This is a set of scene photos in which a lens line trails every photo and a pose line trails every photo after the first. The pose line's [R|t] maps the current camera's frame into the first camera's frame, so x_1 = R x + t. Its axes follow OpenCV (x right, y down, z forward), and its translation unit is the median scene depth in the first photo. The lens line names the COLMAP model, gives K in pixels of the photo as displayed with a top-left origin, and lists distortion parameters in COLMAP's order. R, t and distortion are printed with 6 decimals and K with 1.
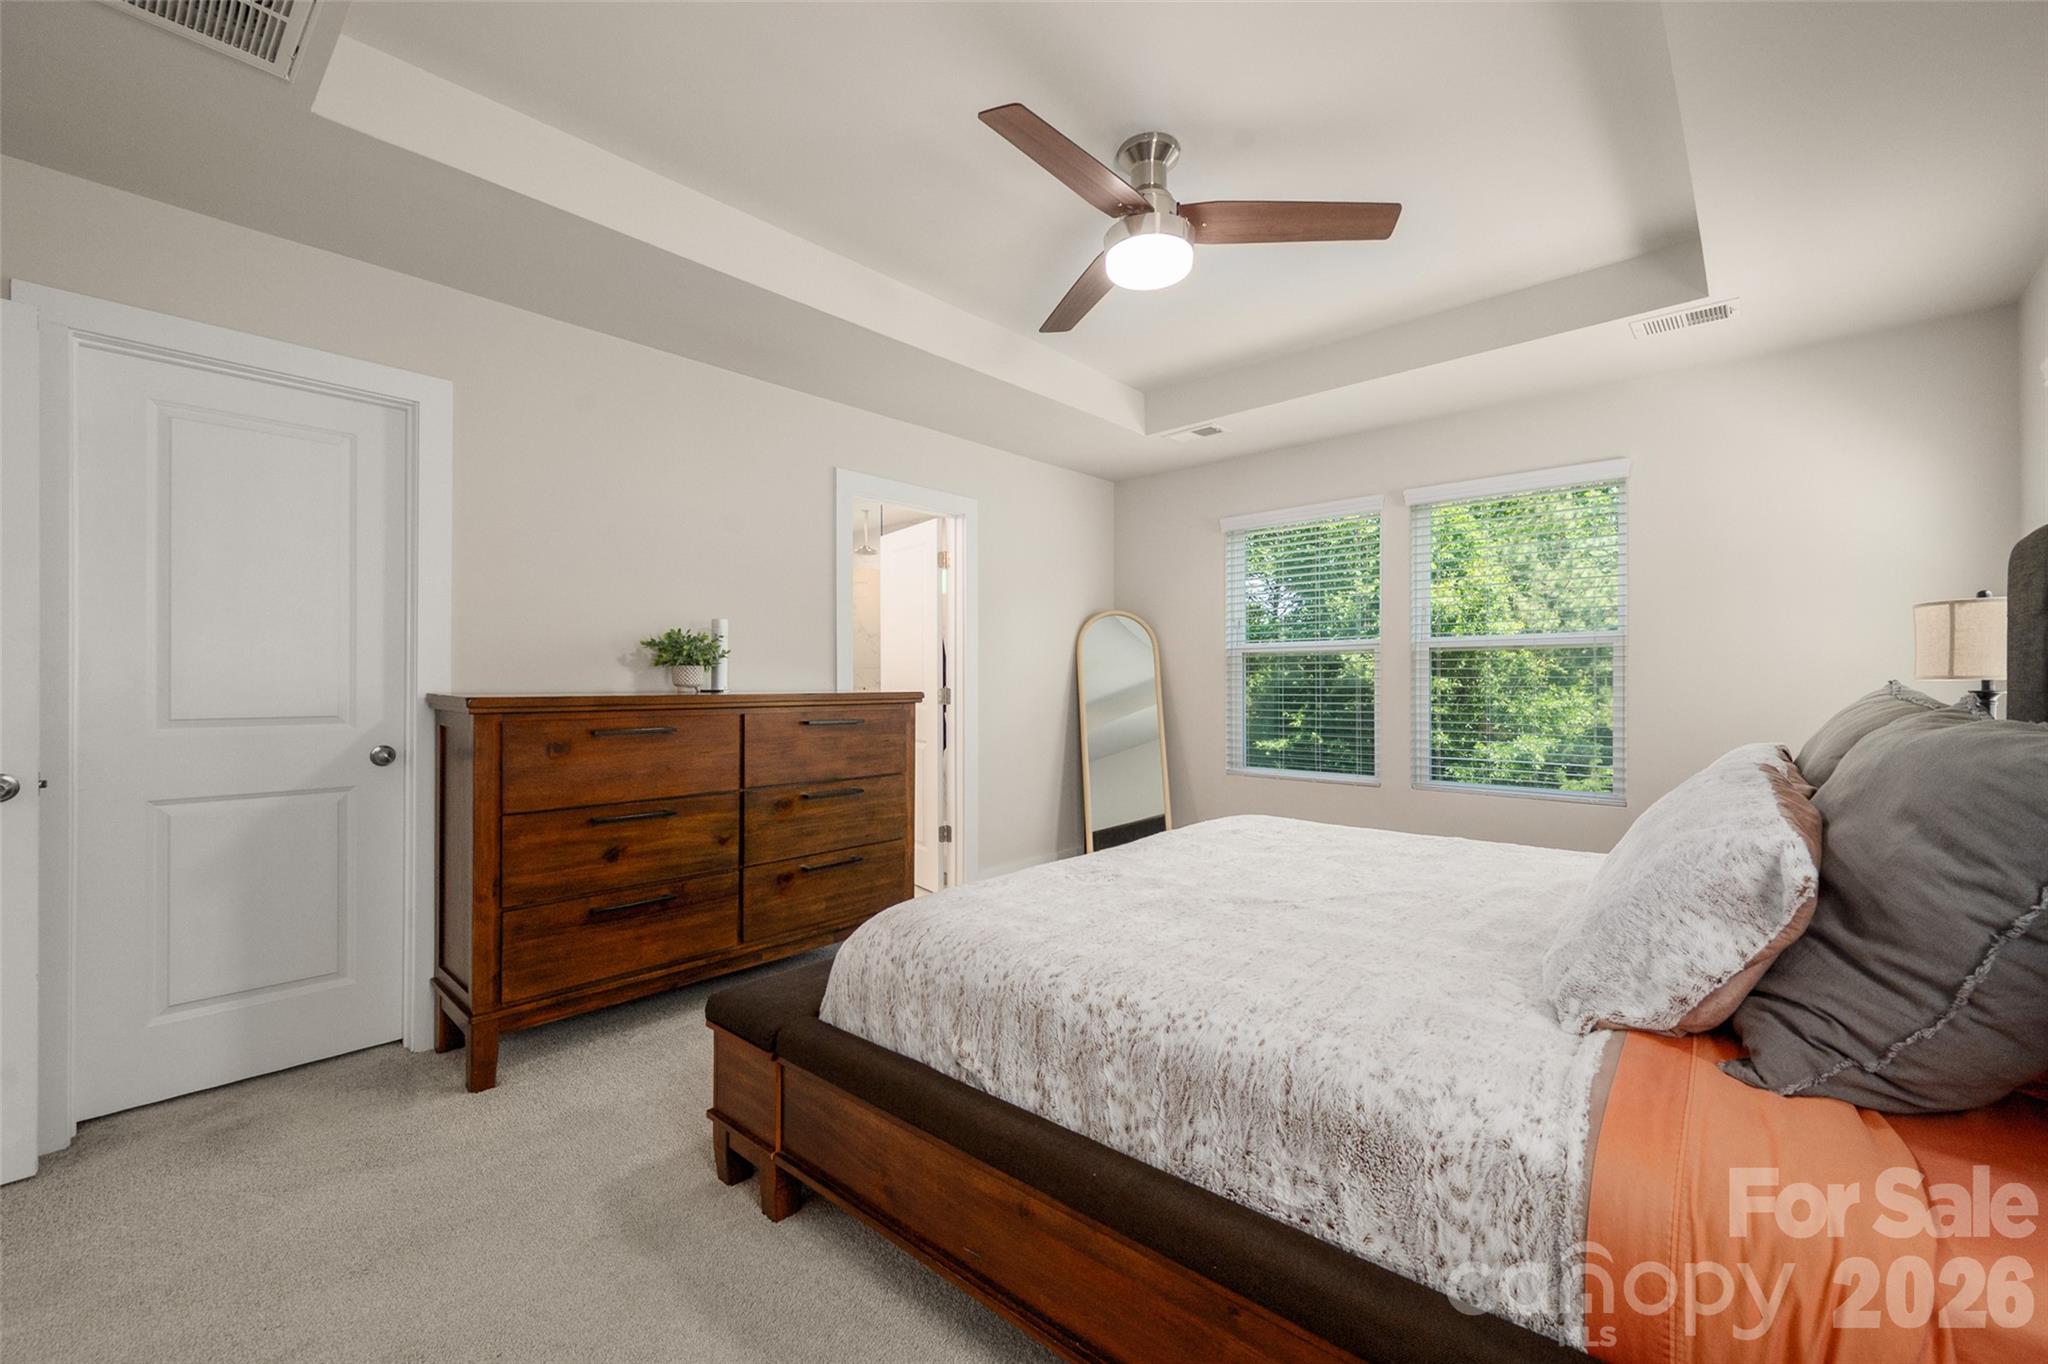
lens RADIAL K [[821.0, 0, 1033.5], [0, 821.0, 685.8], [0, 0, 1]] dist [-0.000311, 0.000818]
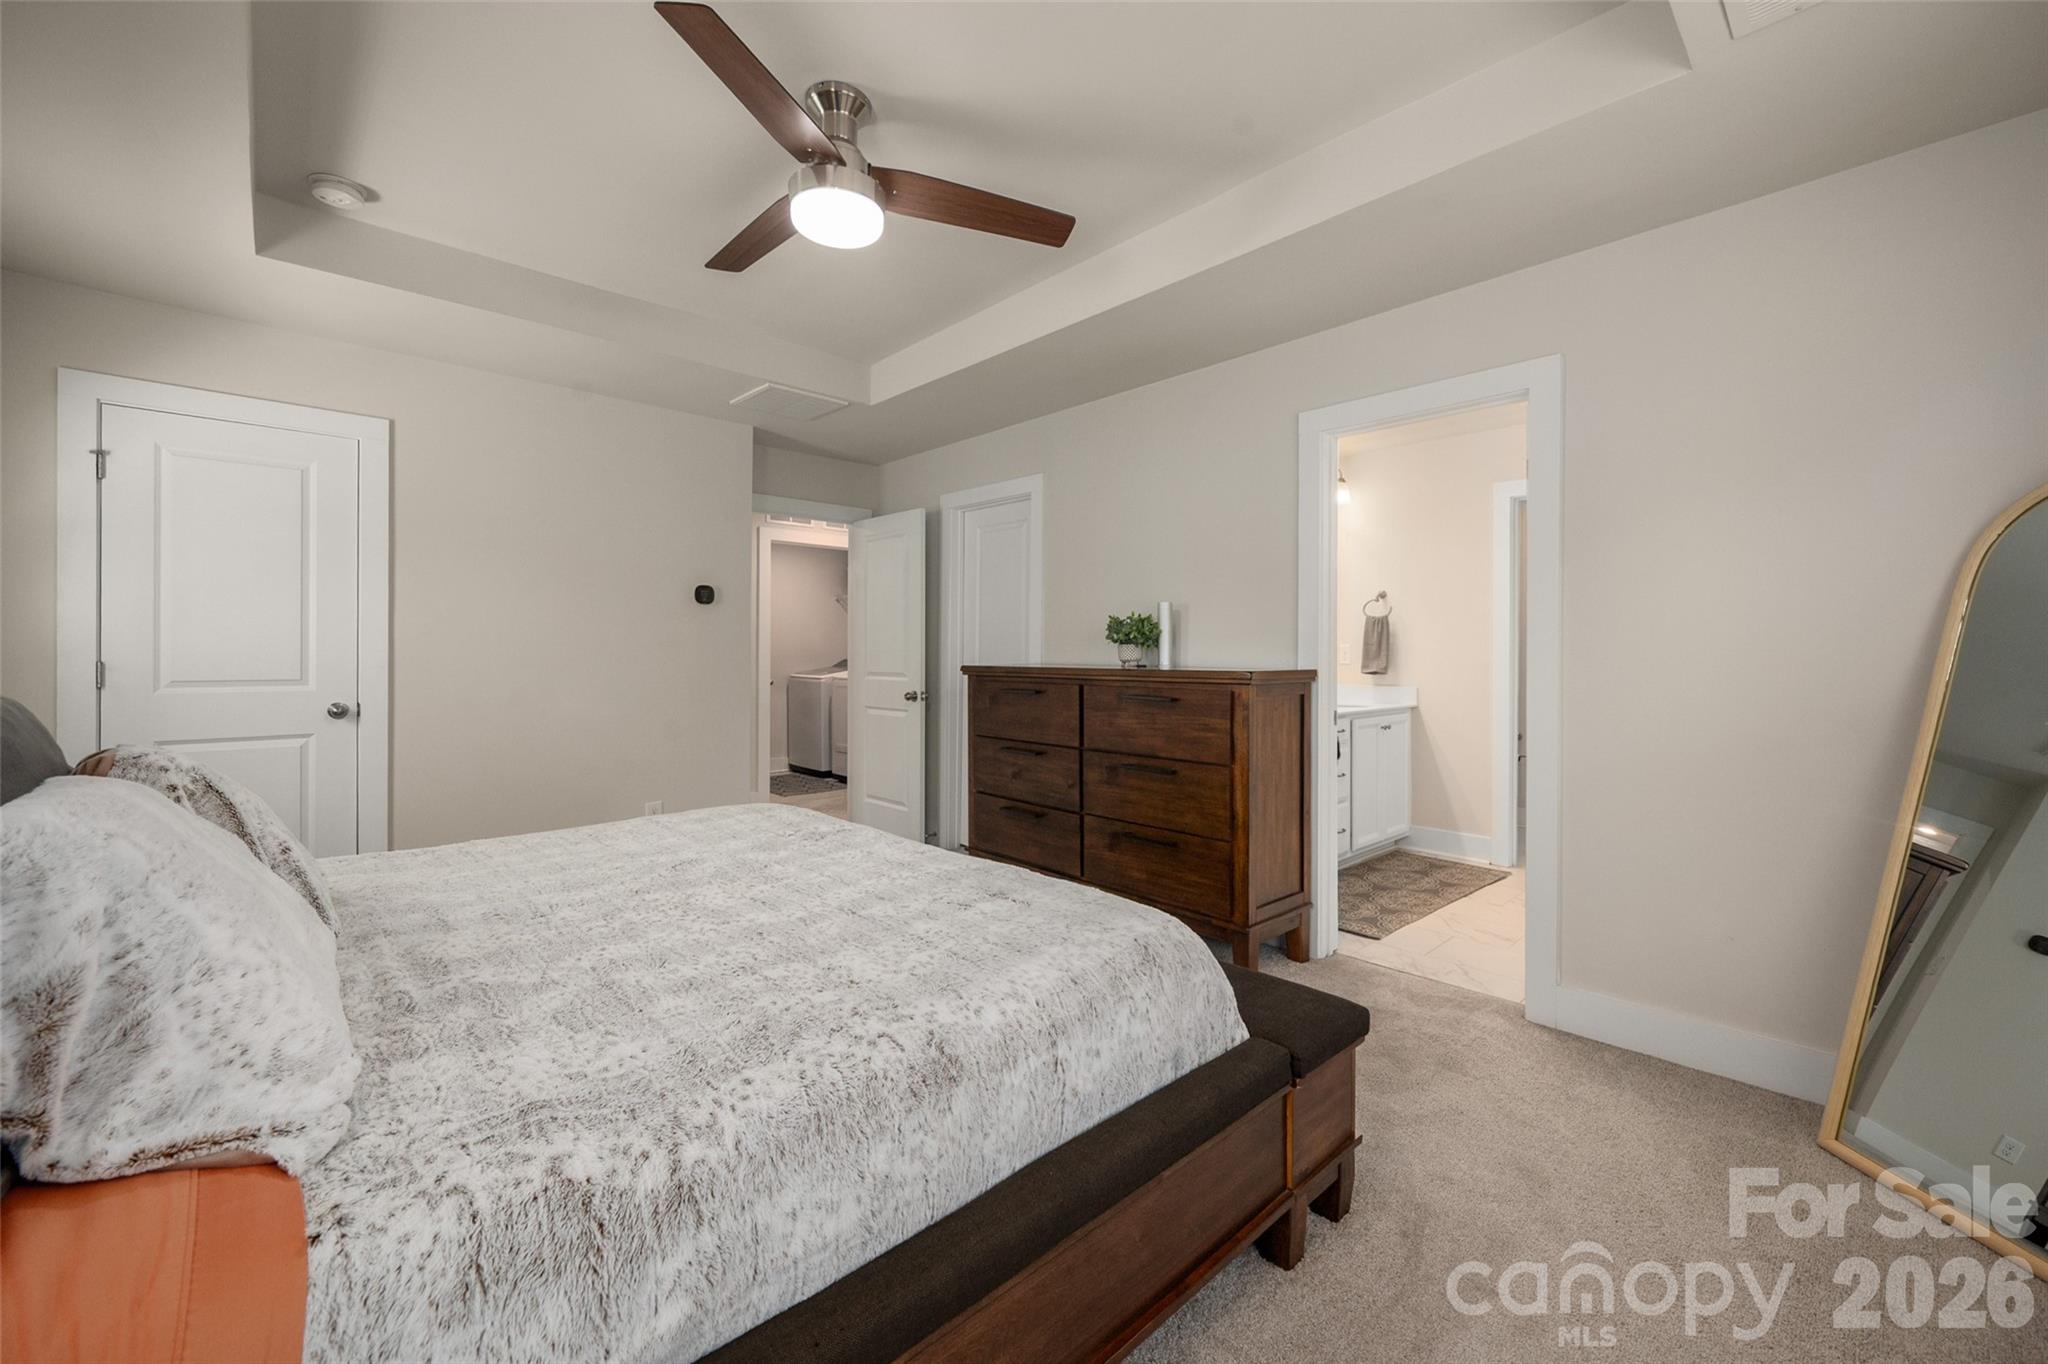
lens RADIAL K [[821.0, 0, 1033.4], [0, 821.0, 669.8], [0, 0, 1]] dist [-0.000311, 0.000818]
pose [[-0.079479, 0.018769, -0.996660, 0.848125], [-0.009705, 0.999761, 0.019601, -0.010593], [0.996789, 0.011230, -0.079278, 1.023175]]
